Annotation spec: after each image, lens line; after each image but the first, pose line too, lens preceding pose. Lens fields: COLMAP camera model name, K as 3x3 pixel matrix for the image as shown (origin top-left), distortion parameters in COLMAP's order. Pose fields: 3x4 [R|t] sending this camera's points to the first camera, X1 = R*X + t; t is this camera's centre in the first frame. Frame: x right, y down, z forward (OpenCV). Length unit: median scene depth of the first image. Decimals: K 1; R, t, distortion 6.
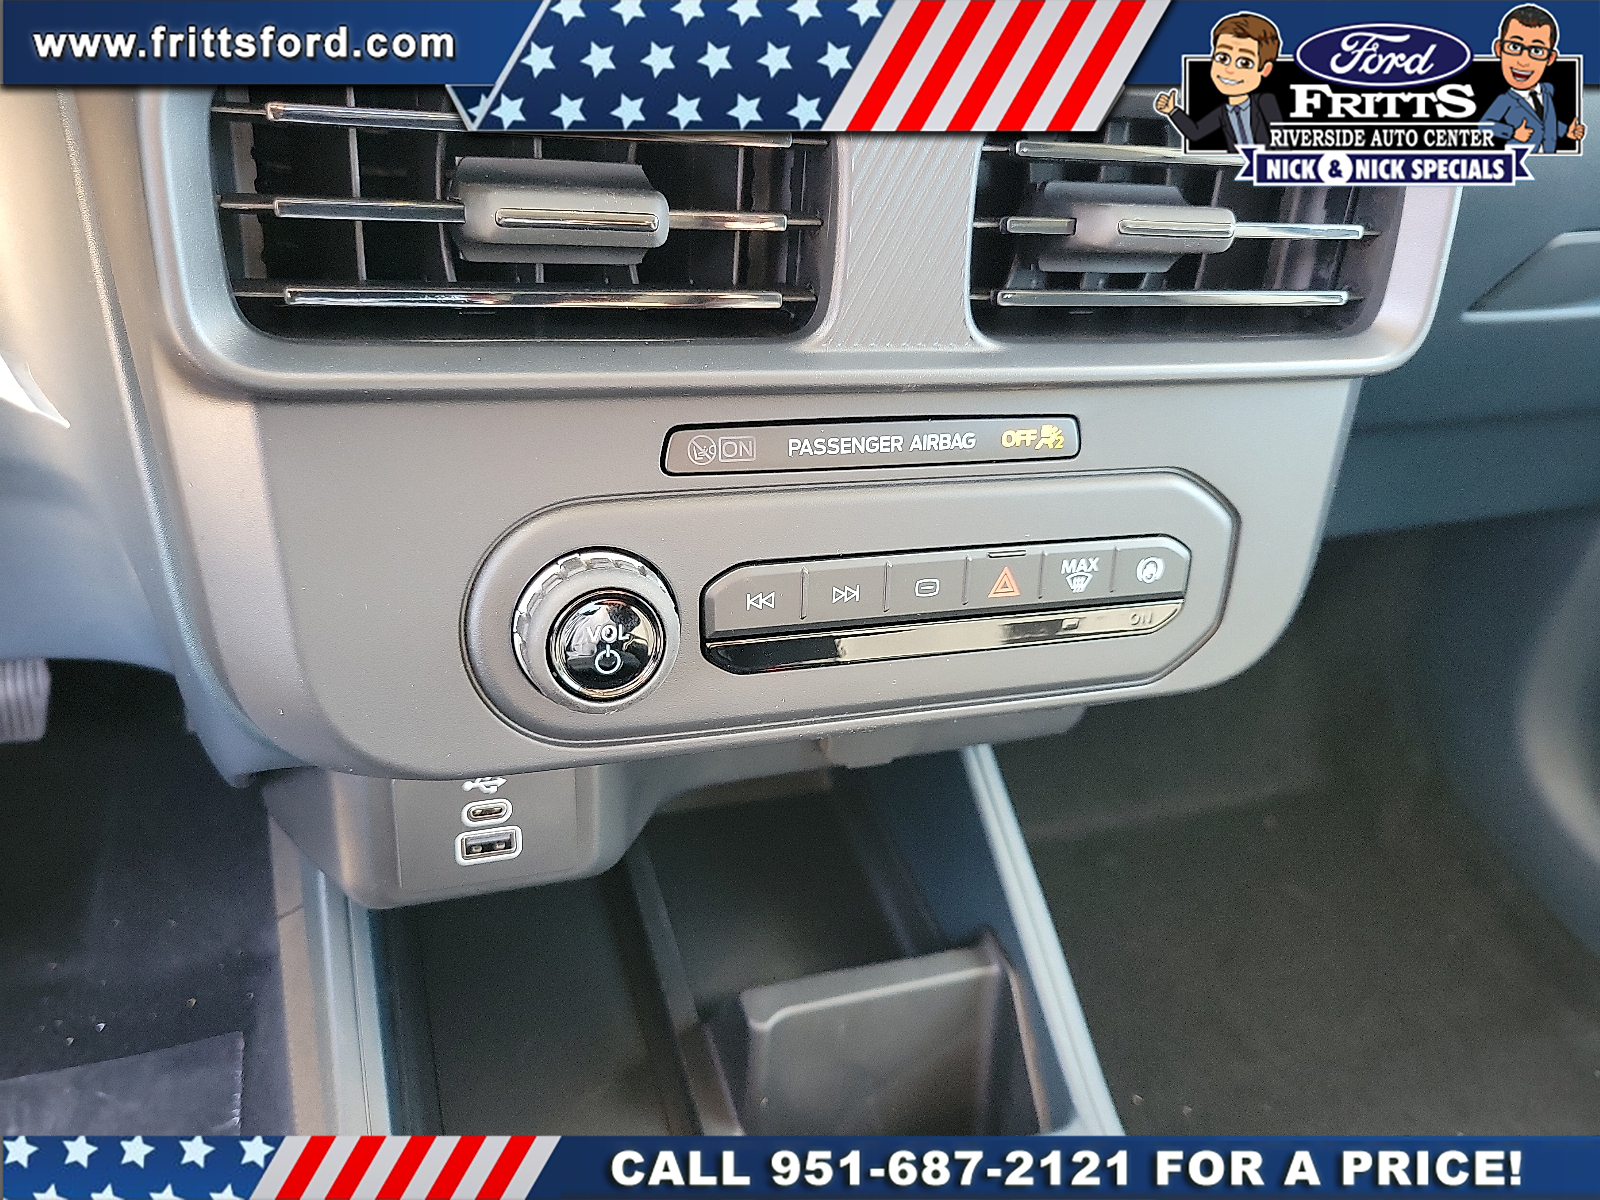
lens RADIAL K [[1219.3, 0, 800.0], [0, 1219.3, 600.0], [0, 0, 1]] dist [0.000818, 0.000122]
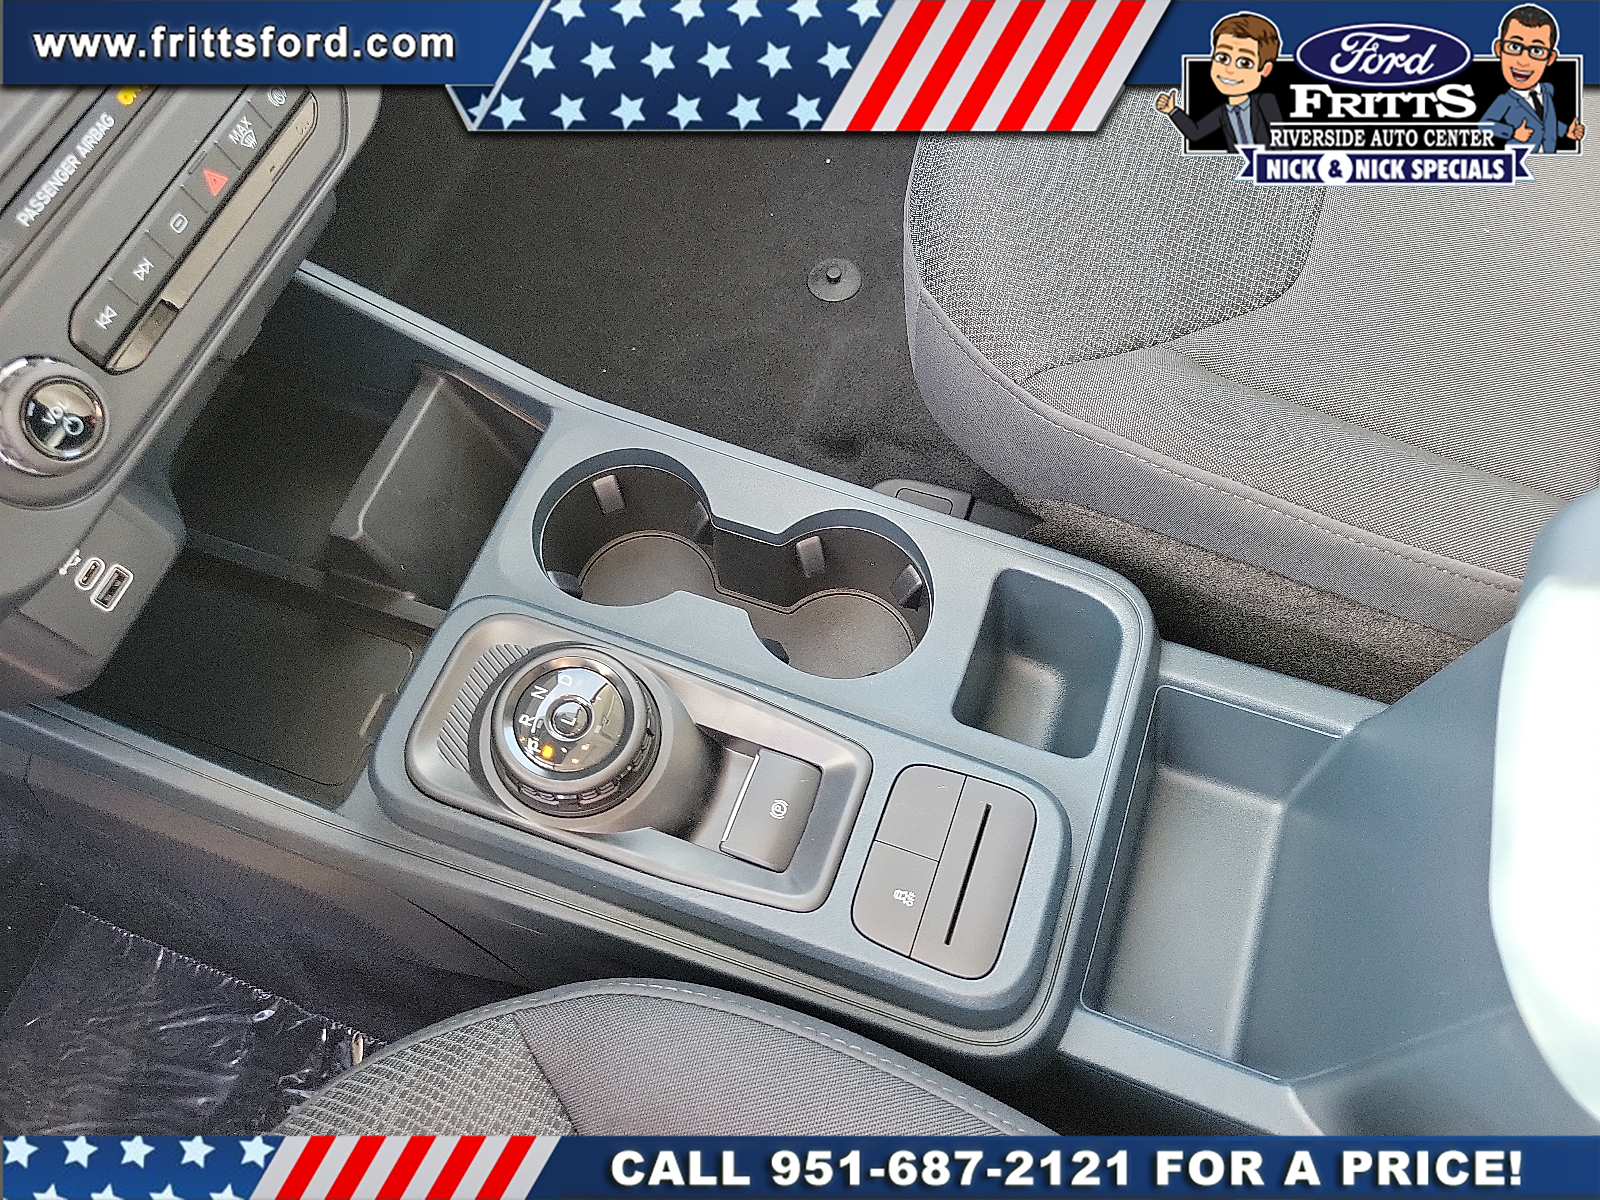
lens RADIAL K [[1174.9, 0, 800.0], [0, 1174.9, 600.0], [0, 0, 1]] dist [0.008047, 0.001140]
pose [[0.606677, -0.774355, 0.179773, -0.034741], [0.582724, 0.587015, 0.562002, -0.082683], [-0.540718, -0.236195, 0.807364, -0.479571]]
